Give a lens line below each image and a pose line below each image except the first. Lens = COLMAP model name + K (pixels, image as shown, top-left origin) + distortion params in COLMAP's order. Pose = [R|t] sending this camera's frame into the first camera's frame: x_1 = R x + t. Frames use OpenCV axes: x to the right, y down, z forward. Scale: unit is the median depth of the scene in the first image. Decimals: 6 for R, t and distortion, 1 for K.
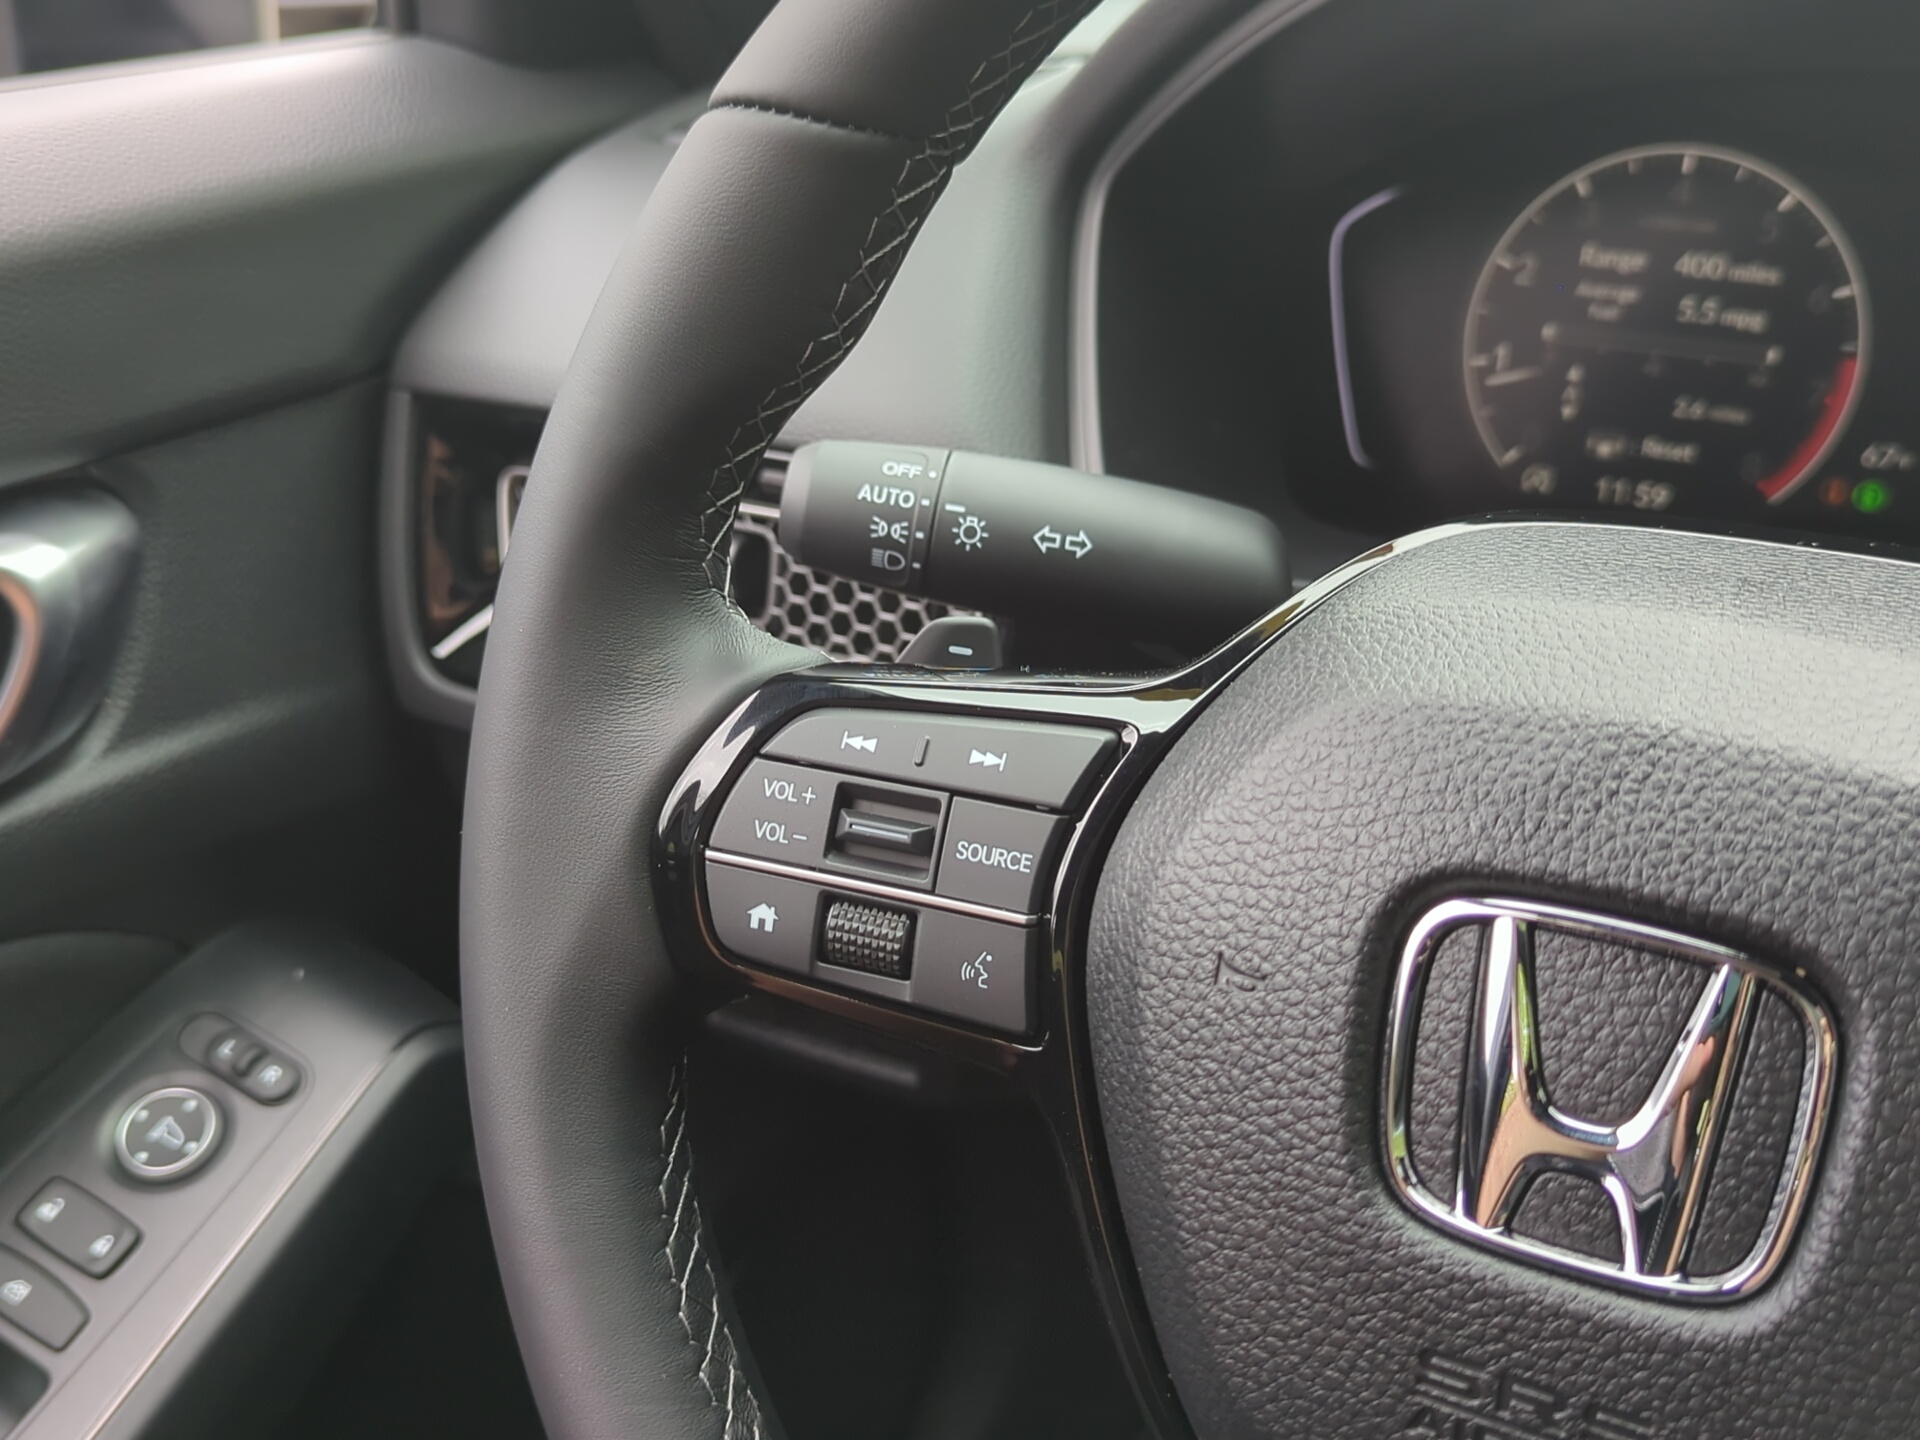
lens RADIAL K [[2187.8, 0, 969.8], [0, 2187.8, 689.1], [0, 0, 1]] dist [0.123985, -0.414568]
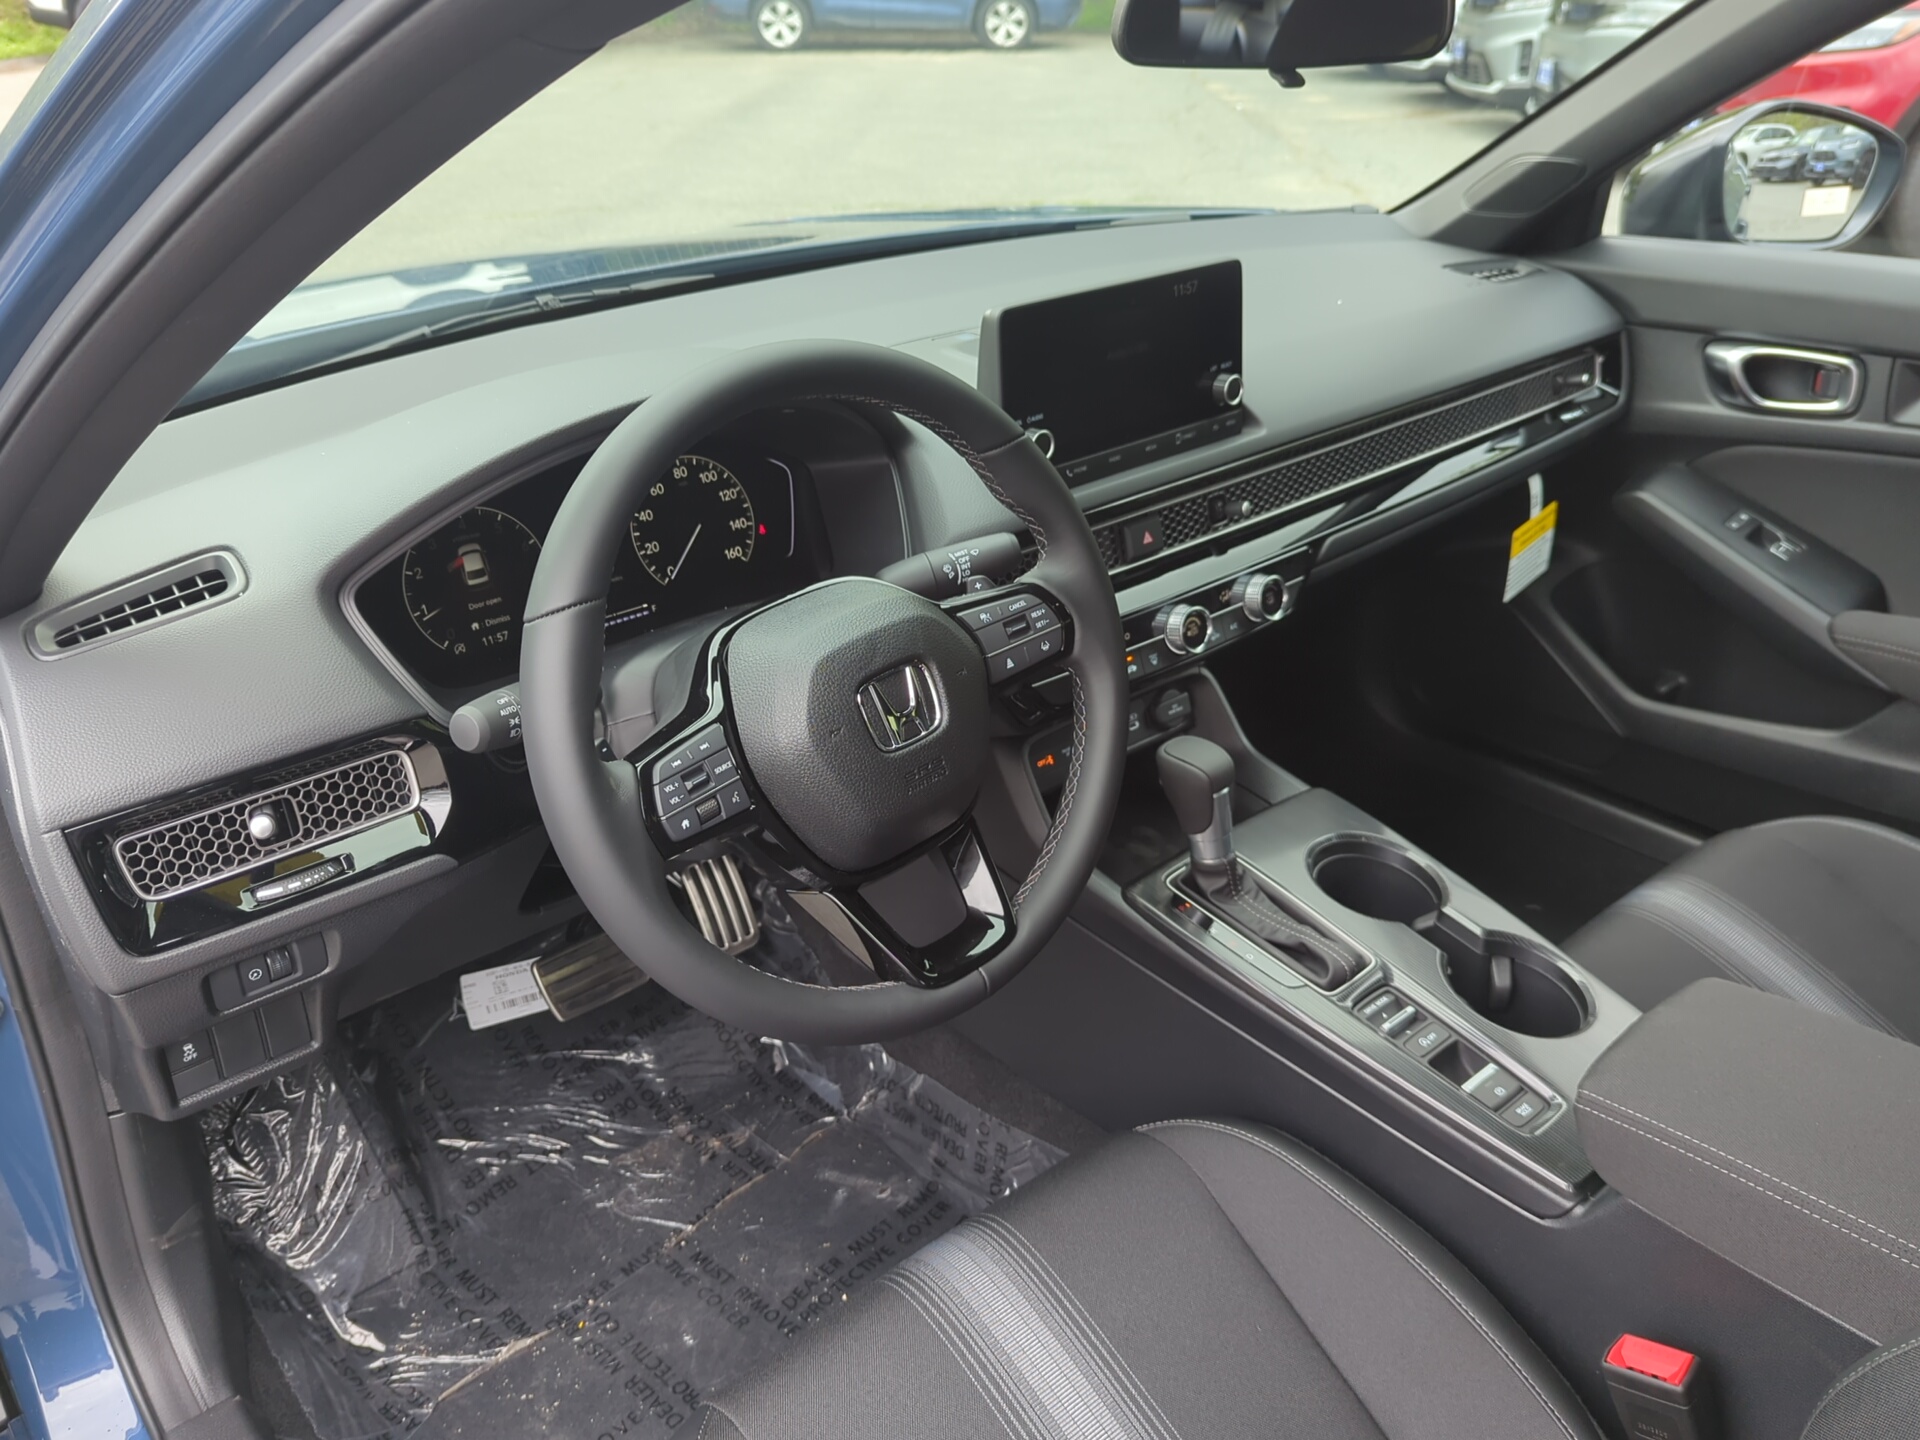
lens RADIAL K [[1566.1, 0, 984.0], [0, 1566.1, 703.2], [0, 0, 1]] dist [0.064788, -0.070351]
pose [[0.300098, -0.390120, 0.870487, -1.954962], [0.388767, 0.883342, 0.261855, -0.476643], [-0.871092, 0.259834, 0.416755, -0.404211]]
